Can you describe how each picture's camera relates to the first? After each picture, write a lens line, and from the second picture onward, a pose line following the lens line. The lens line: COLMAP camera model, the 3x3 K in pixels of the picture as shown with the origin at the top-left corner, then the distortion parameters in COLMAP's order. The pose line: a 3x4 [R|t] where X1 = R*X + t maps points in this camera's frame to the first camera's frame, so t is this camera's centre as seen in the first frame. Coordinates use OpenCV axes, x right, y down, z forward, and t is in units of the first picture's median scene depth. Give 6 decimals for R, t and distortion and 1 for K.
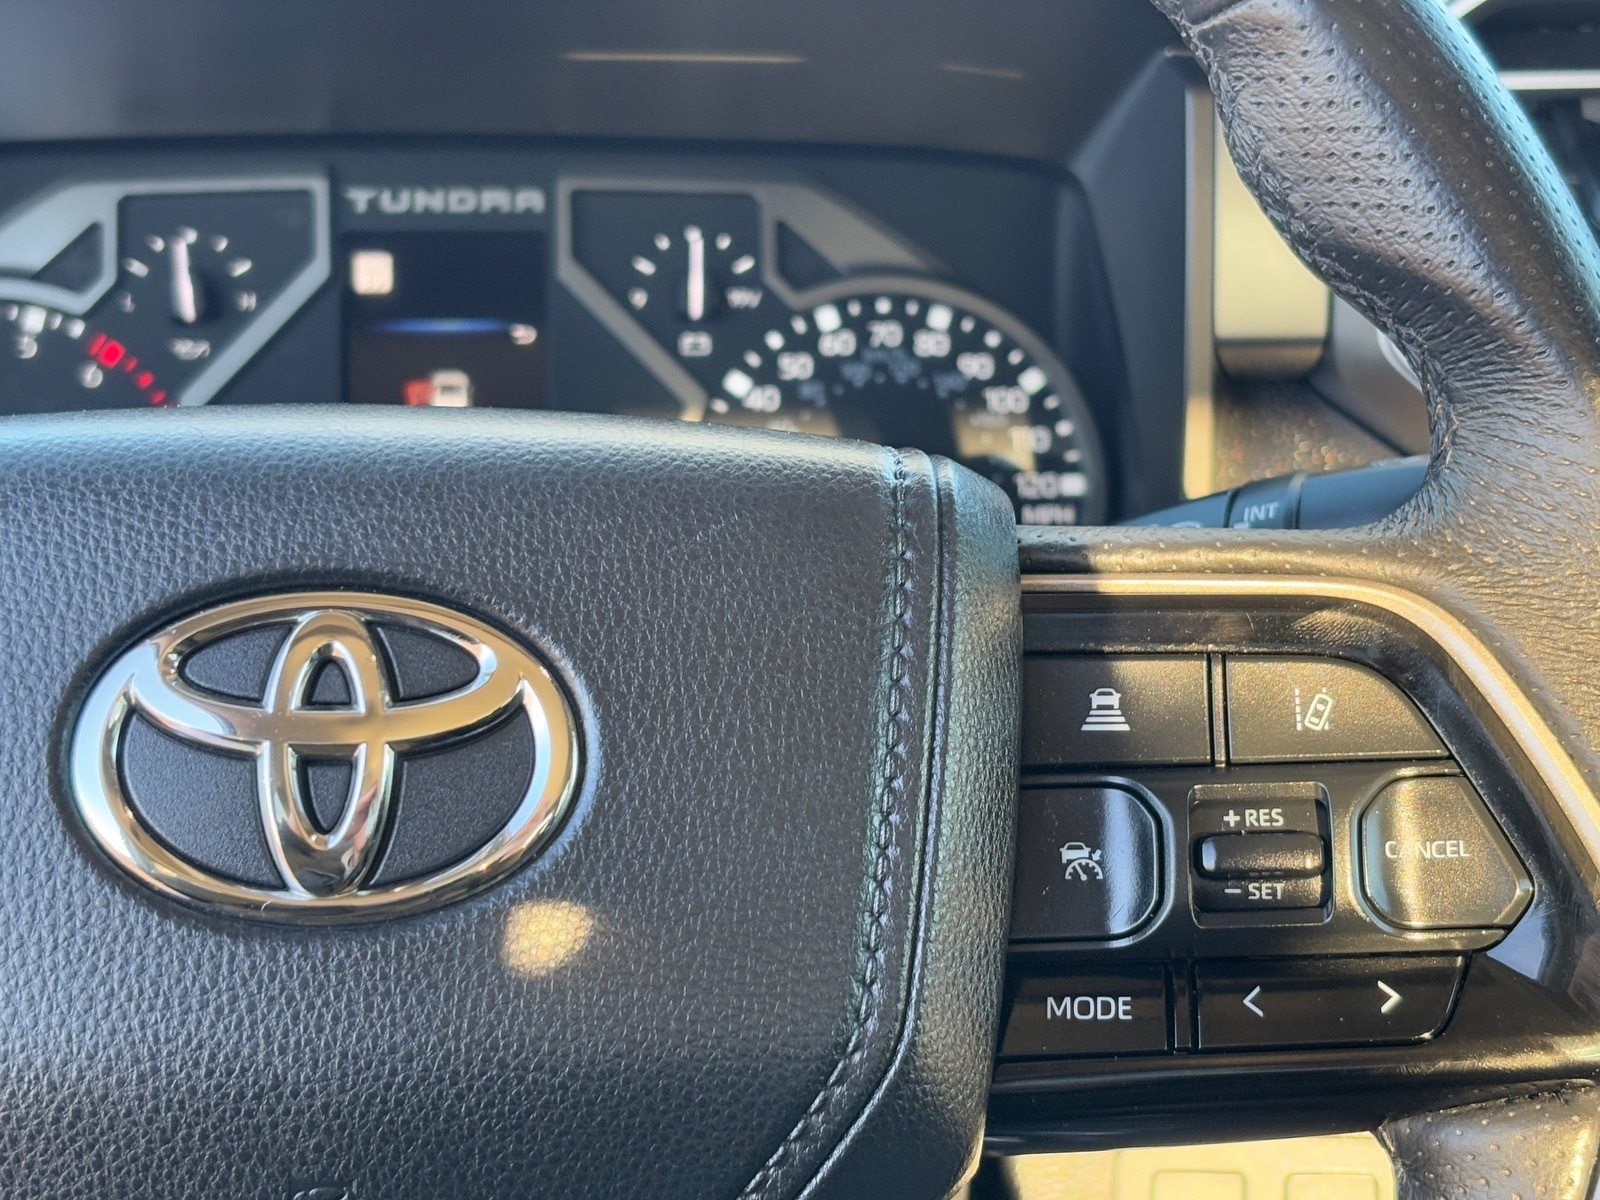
lens RADIAL K [[2983.0, 0, 805.2], [0, 2983.0, 637.1], [0, 0, 1]] dist [0.213545, -1.481446]
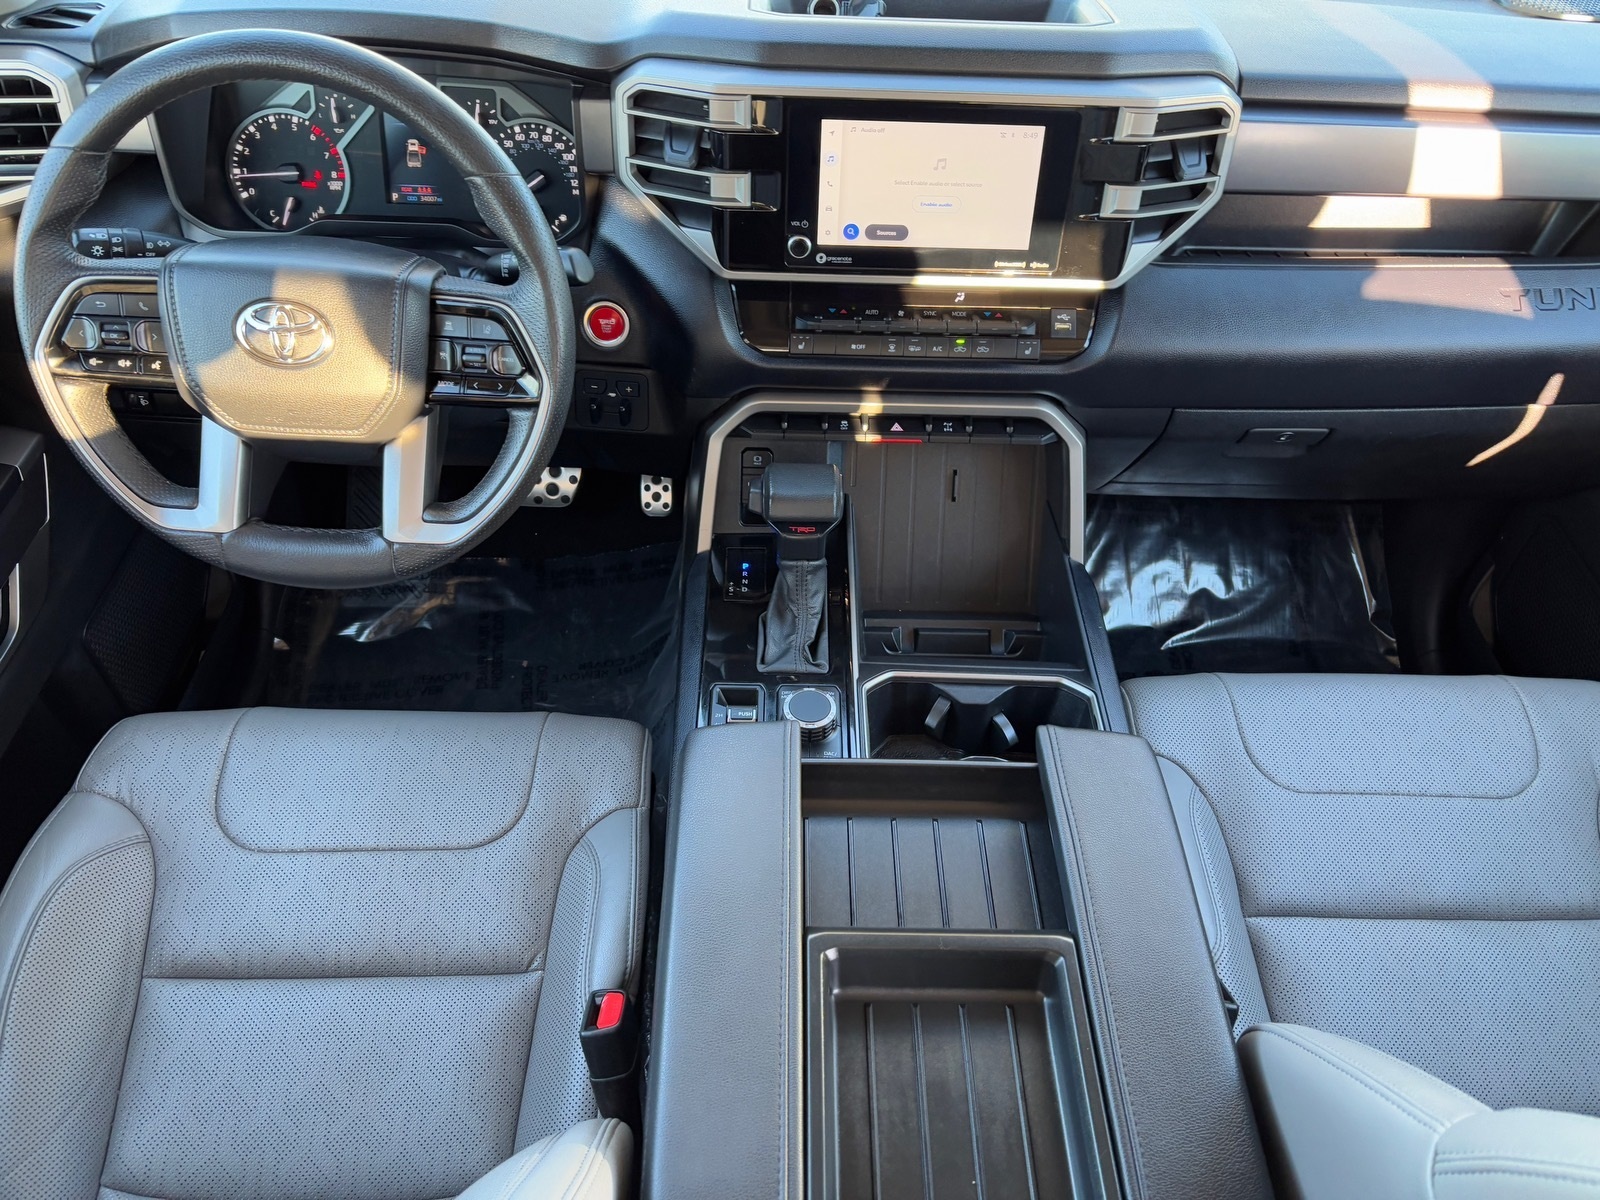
lens RADIAL K [[1230.7, 0, 800.0], [0, 1230.7, 600.0], [0, 0, 1]] dist [0.063575, -0.066545]
pose [[0.993536, 0.090517, -0.068510, 0.735174], [-0.048657, 0.884811, 0.463404, -0.465915], [0.102564, -0.457074, 0.883495, -0.776506]]
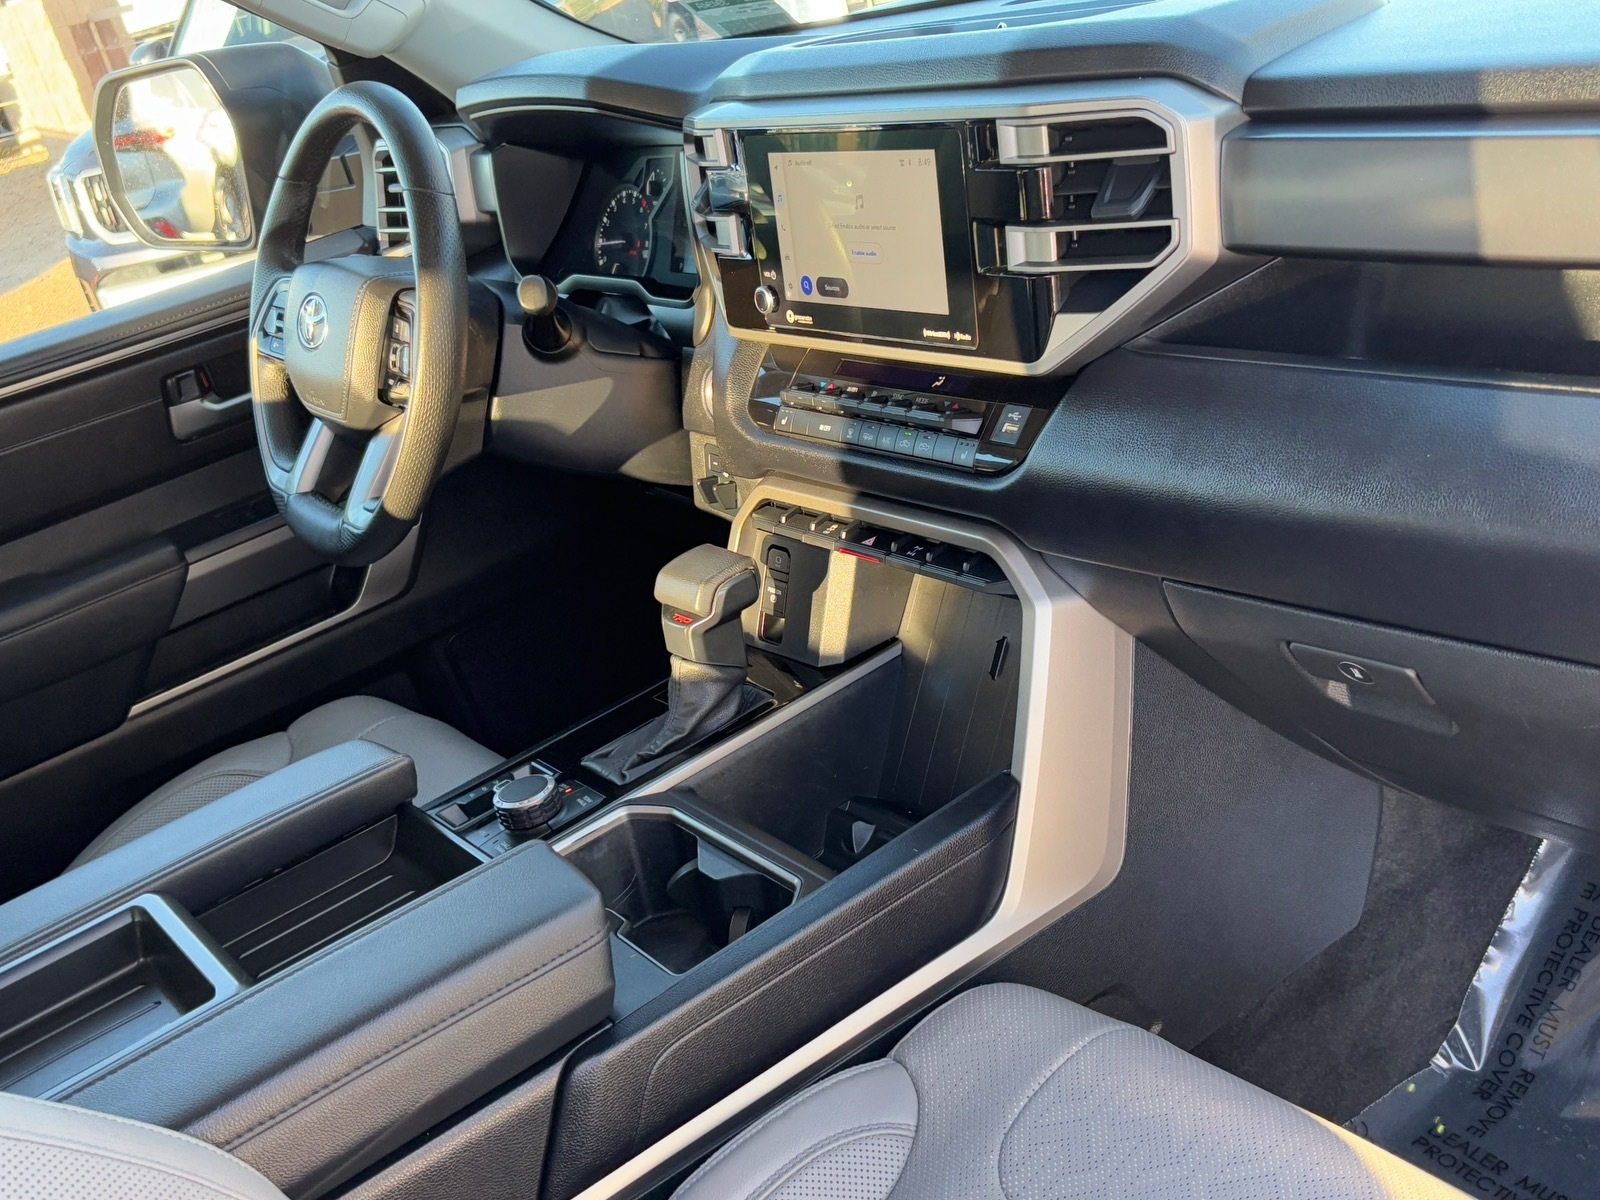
lens RADIAL K [[1734.4, 0, 800.0], [0, 1734.4, 600.0], [0, 0, 1]] dist [0.241541, 0.001281]
pose [[0.468569, 0.224169, -0.854512, 2.707143], [0.013432, 0.965350, 0.260611, -0.275557], [0.883325, -0.133592, 0.449322, 0.144128]]
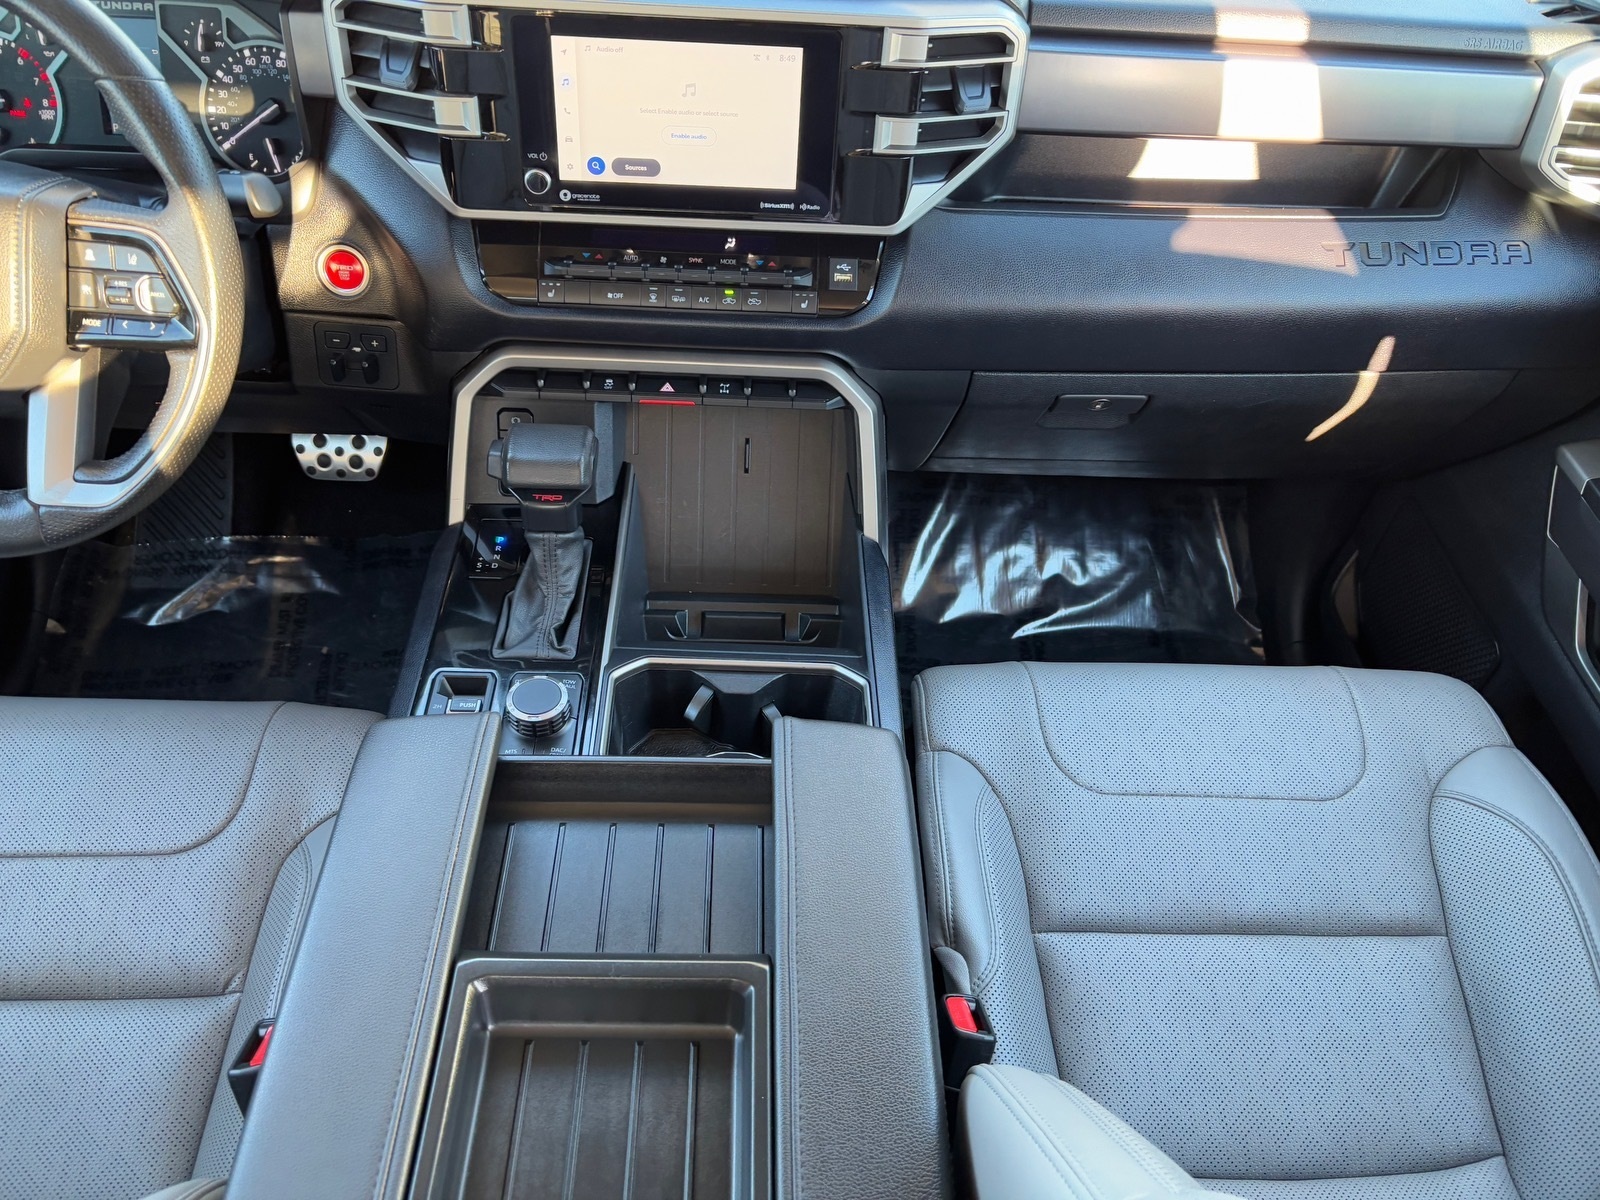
lens RADIAL K [[1239.9, 0, 769.0], [0, 1239.9, 583.0], [0, 0, 1]] dist [0.066893, -0.075185]
pose [[0.993767, 0.096683, -0.055487, 1.031084], [-0.060976, 0.888151, 0.455488, -0.372786], [0.093319, -0.449265, 0.888511, -0.585055]]
